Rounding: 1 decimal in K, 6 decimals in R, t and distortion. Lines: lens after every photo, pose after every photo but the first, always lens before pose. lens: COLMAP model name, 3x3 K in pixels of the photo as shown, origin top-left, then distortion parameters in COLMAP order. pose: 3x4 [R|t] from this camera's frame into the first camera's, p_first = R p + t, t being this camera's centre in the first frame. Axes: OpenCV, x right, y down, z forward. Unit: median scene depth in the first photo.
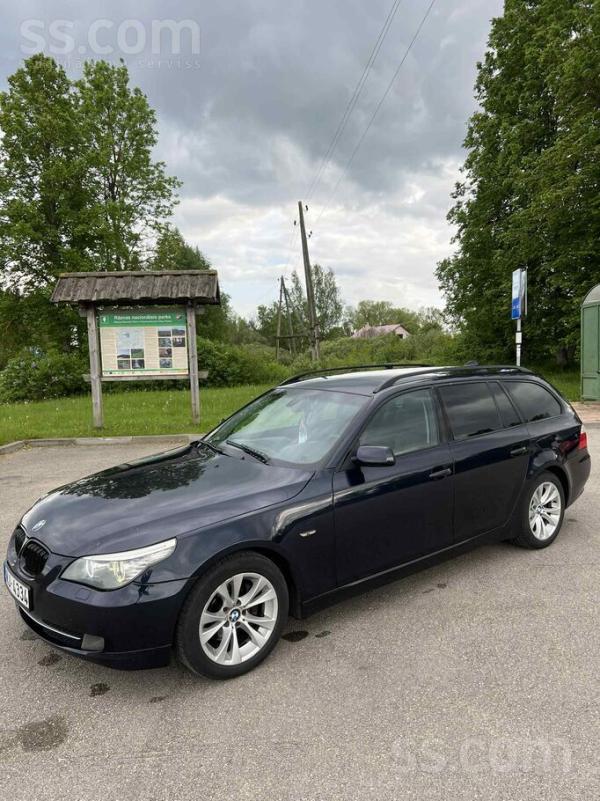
lens RADIAL K [[625.3, 0, 301.7], [0, 625.3, 398.5], [0, 0, 1]] dist [0.043706, -0.032440]
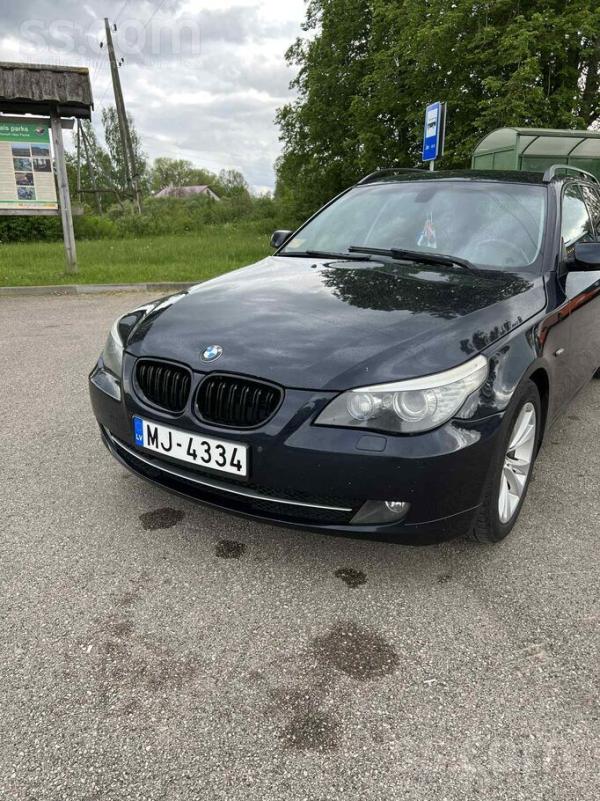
lens RADIAL K [[625.3, 0, 300.4], [0, 625.3, 401.0], [0, 0, 1]] dist [0.043706, -0.032440]
pose [[0.944299, -0.061458, 0.323300, -0.164854], [-0.004743, 0.979763, 0.200103, 0.037628], [-0.329055, -0.190491, 0.924898, 0.118117]]
